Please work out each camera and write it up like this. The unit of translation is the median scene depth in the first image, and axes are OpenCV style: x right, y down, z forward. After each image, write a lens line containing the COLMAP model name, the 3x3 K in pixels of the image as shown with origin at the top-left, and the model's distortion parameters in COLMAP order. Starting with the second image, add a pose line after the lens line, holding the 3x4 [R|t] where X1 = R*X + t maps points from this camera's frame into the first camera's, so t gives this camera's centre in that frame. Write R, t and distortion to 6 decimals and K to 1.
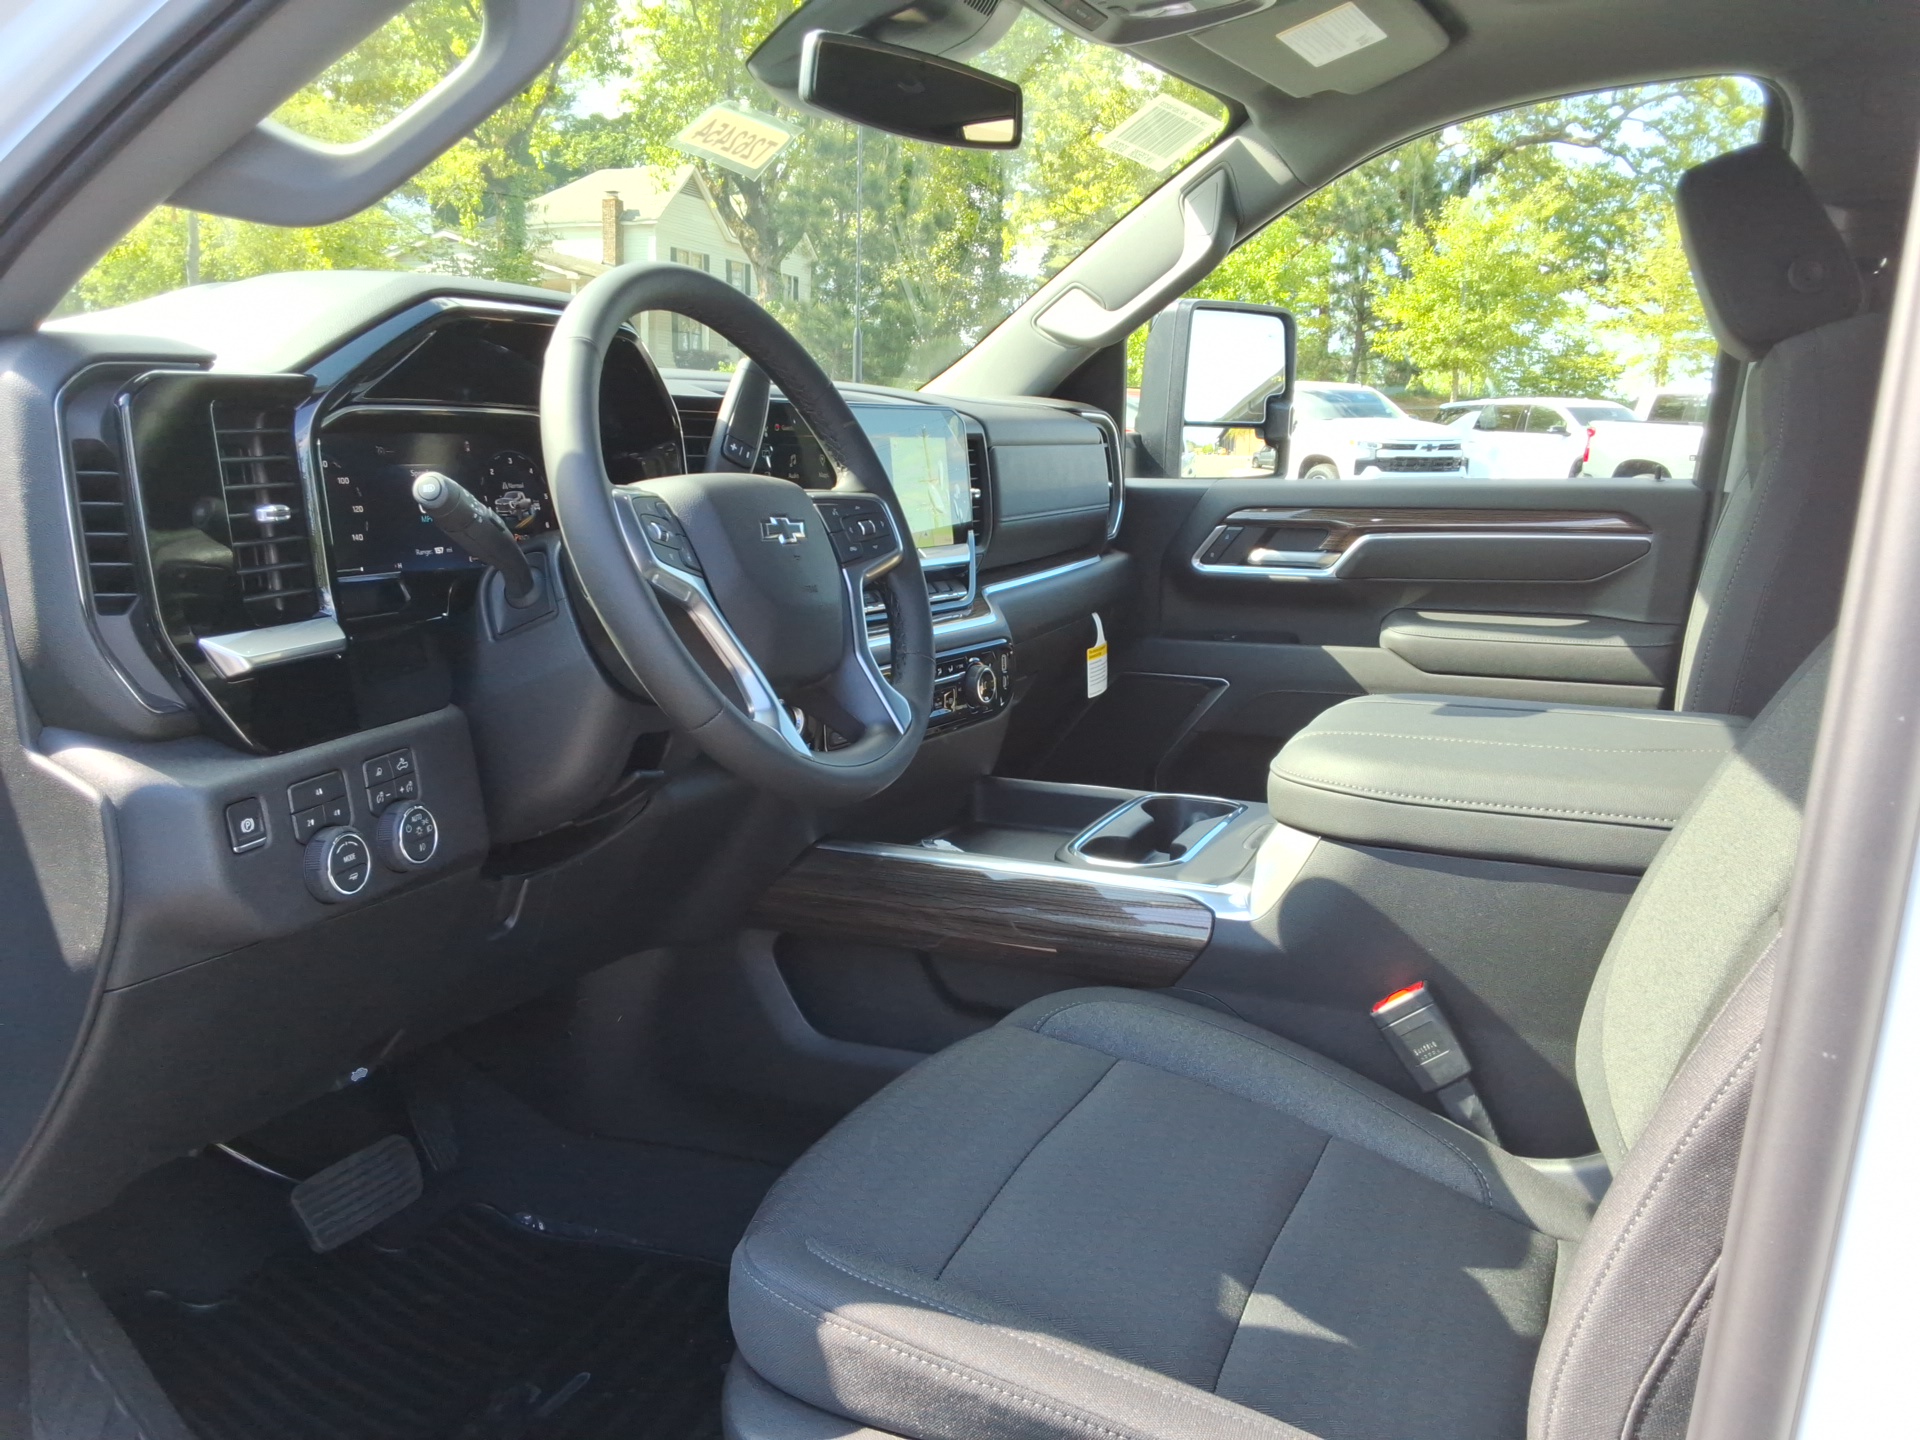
lens RADIAL K [[1550.0, 0, 961.5], [0, 1550.0, 723.5], [0, 0, 1]] dist [0.109304, -0.165669]
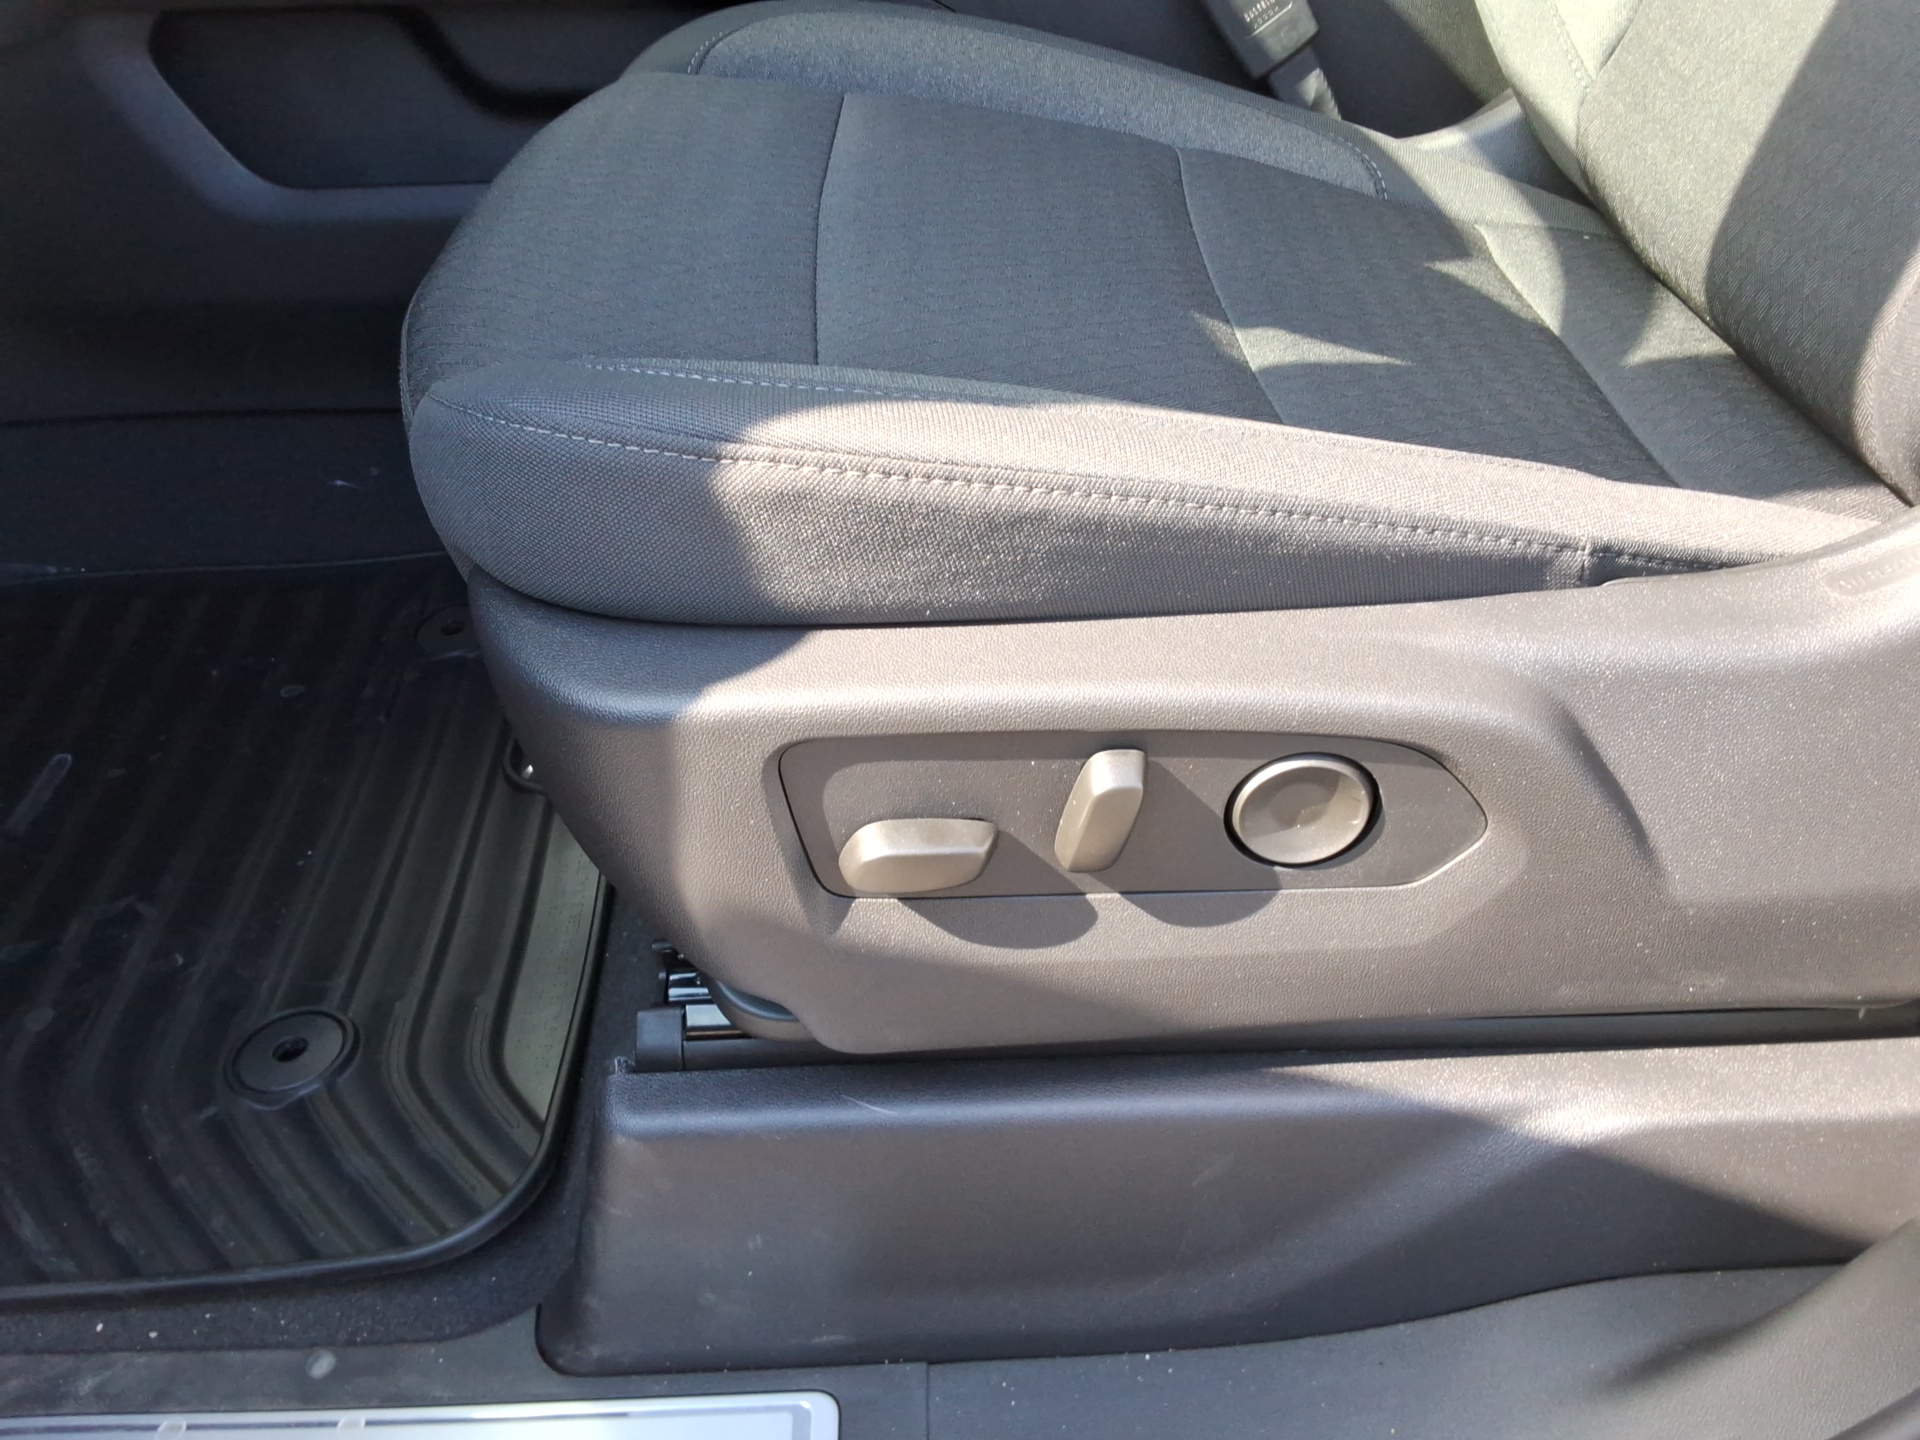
lens RADIAL K [[1550.0, 0, 964.8], [0, 1550.0, 712.9], [0, 0, 1]] dist [0.109304, -0.165669]
pose [[0.897720, -0.260831, 0.355057, -0.153466], [0.085825, 0.894007, 0.439756, 0.169198], [-0.432125, -0.364305, 0.824954, 0.366902]]
